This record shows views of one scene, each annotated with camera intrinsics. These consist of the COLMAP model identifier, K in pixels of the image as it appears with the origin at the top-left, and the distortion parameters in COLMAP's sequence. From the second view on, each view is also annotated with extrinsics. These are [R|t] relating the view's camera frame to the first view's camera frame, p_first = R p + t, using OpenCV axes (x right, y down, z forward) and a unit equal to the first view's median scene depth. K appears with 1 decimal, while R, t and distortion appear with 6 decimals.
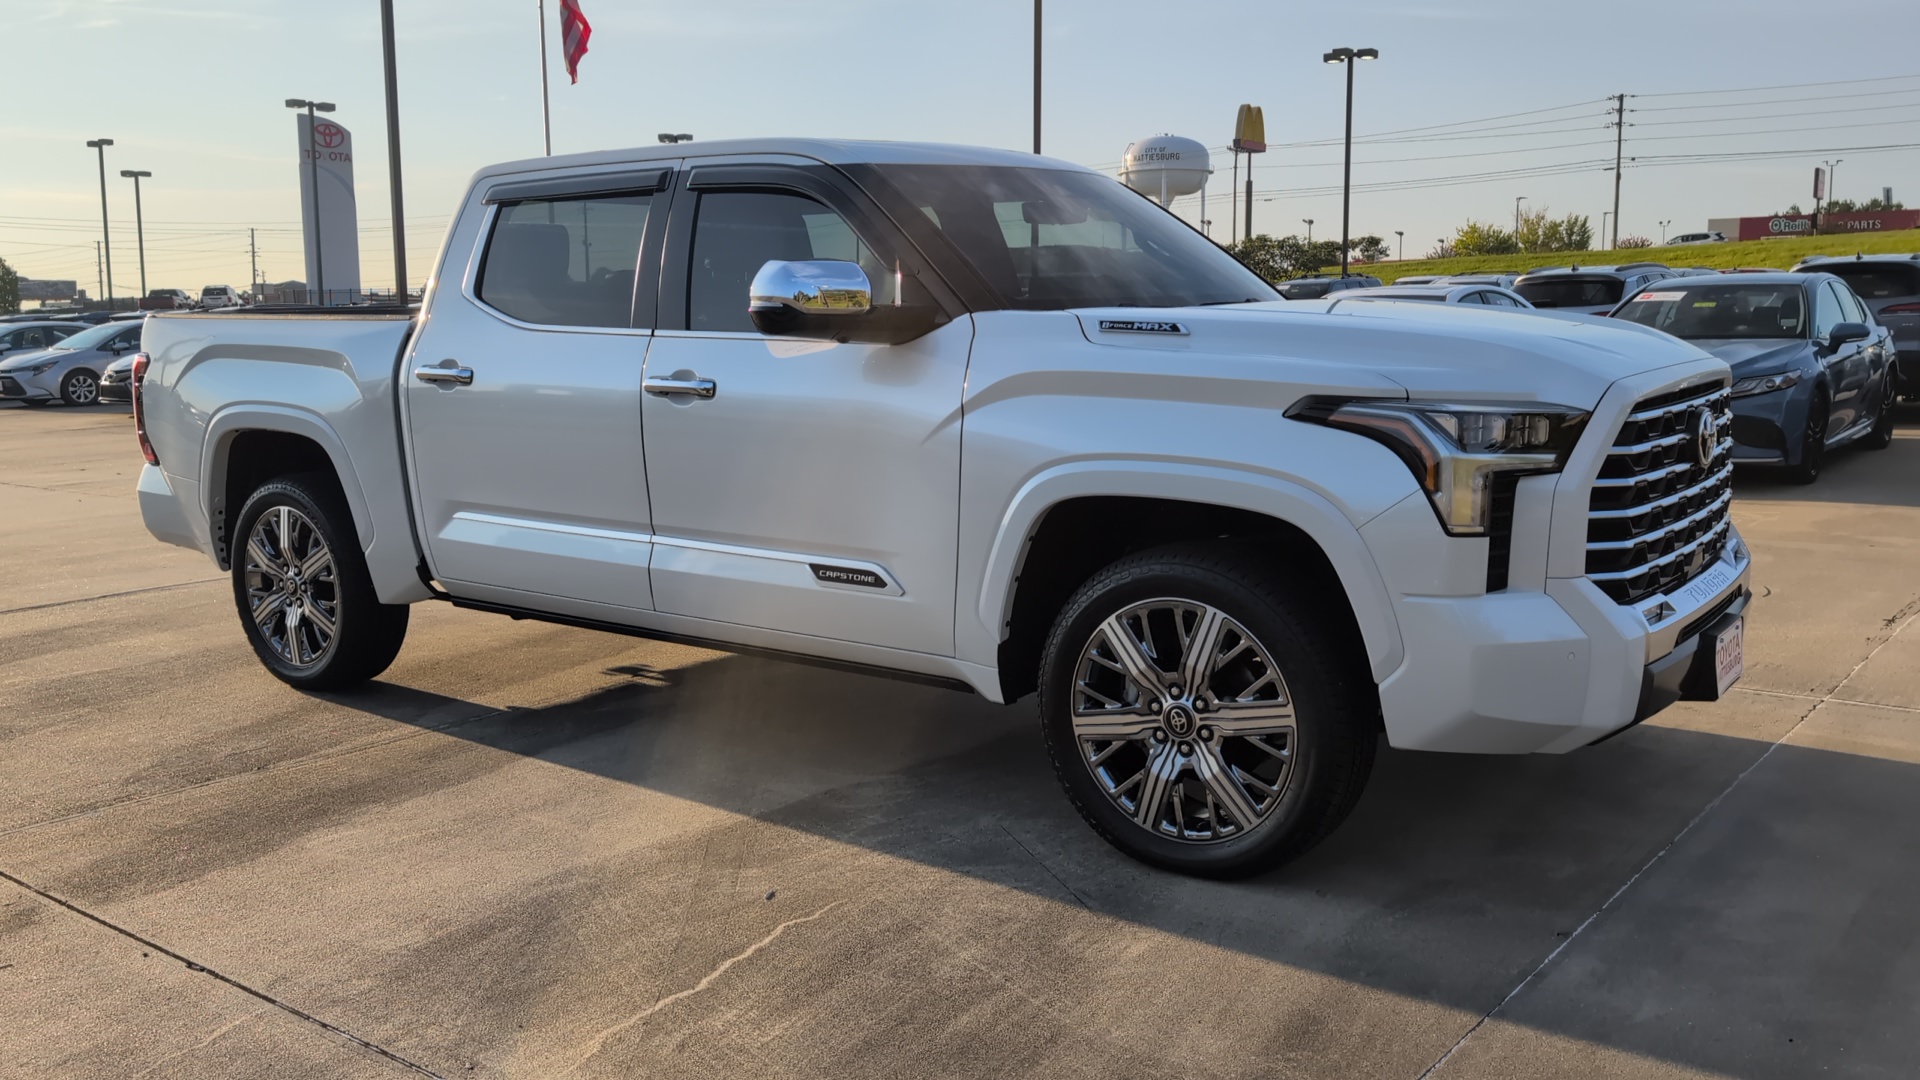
lens RADIAL K [[1554.8, 0, 960.0], [0, 1554.8, 540.0], [0, 0, 1]] dist [0.030672, -0.003470]
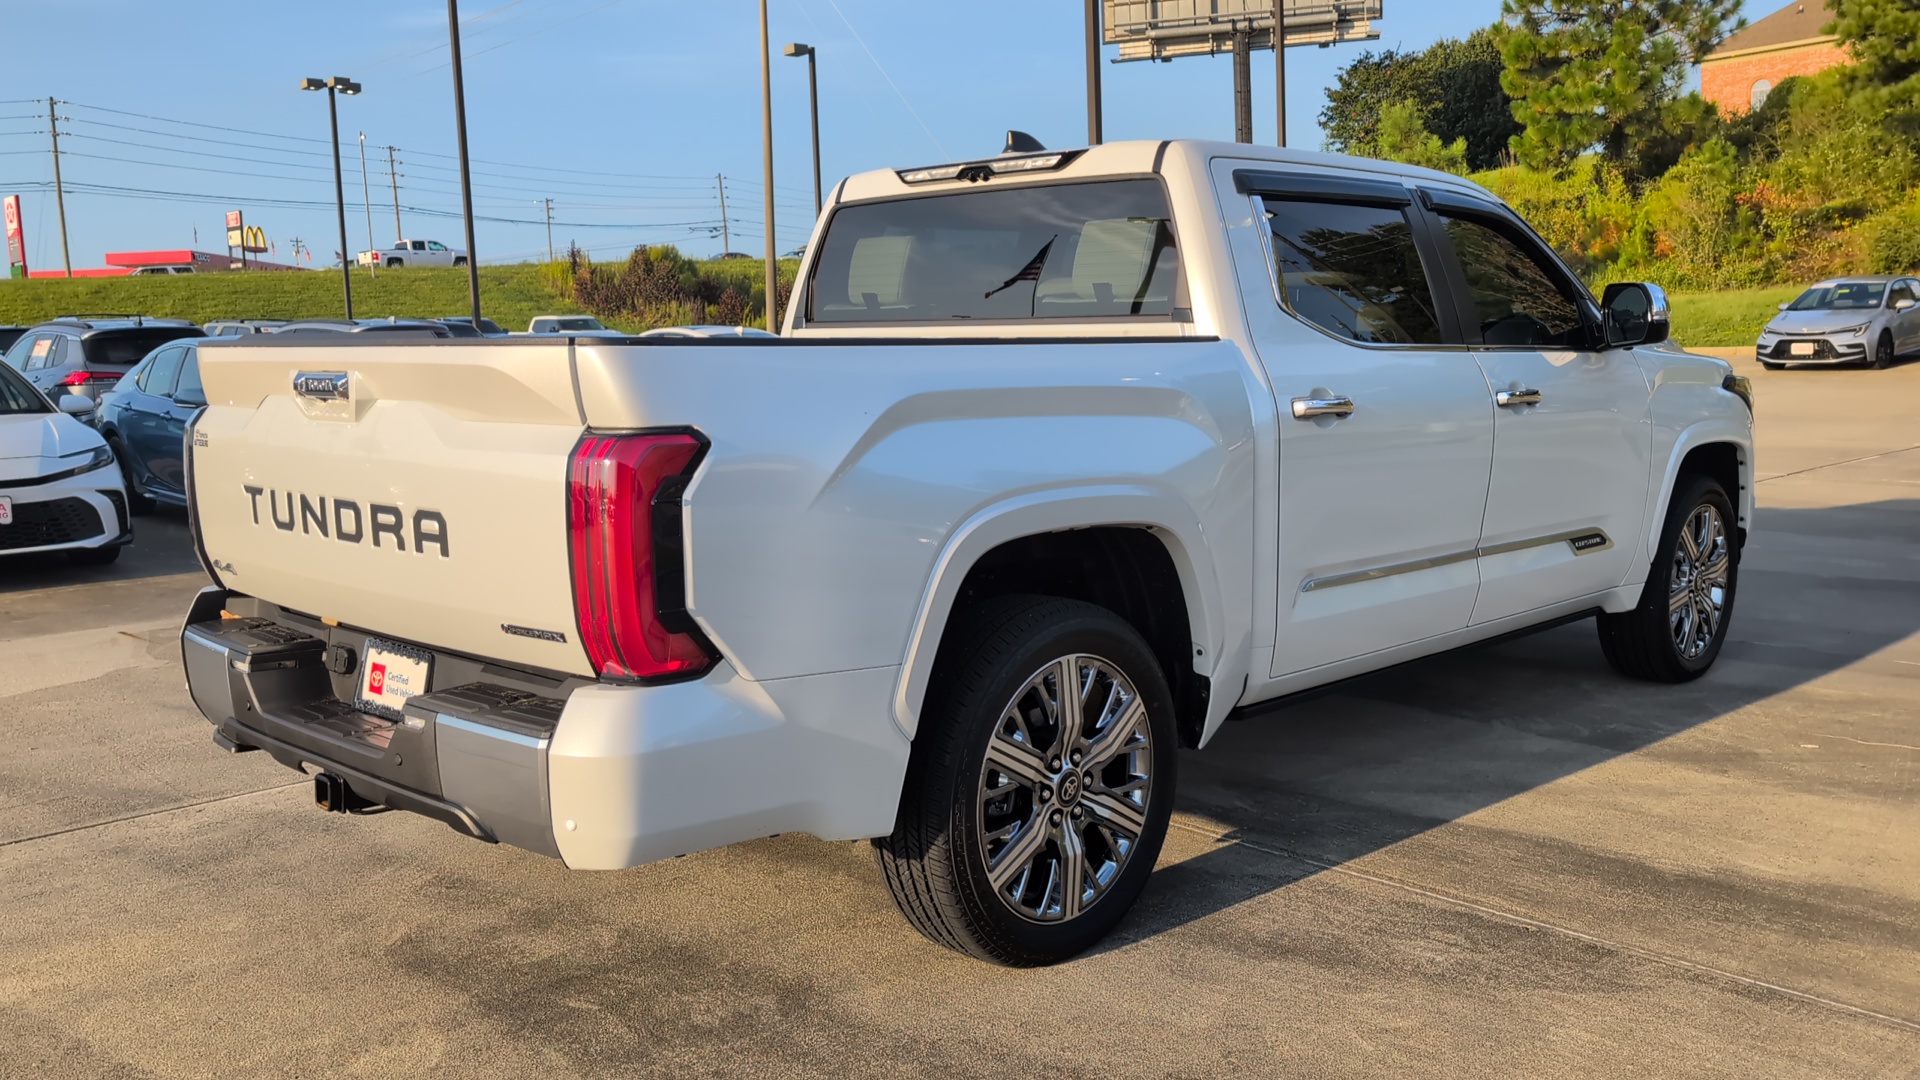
lens RADIAL K [[1627.7, 0, 960.0], [0, 1627.7, 540.0], [0, 0, 1]] dist [0.025264, -0.007069]
pose [[0.146579, -0.117940, 0.982143, -1.226485], [0.150389, 0.983983, 0.095716, -0.152919], [-0.977700, 0.133673, 0.161968, 1.107392]]
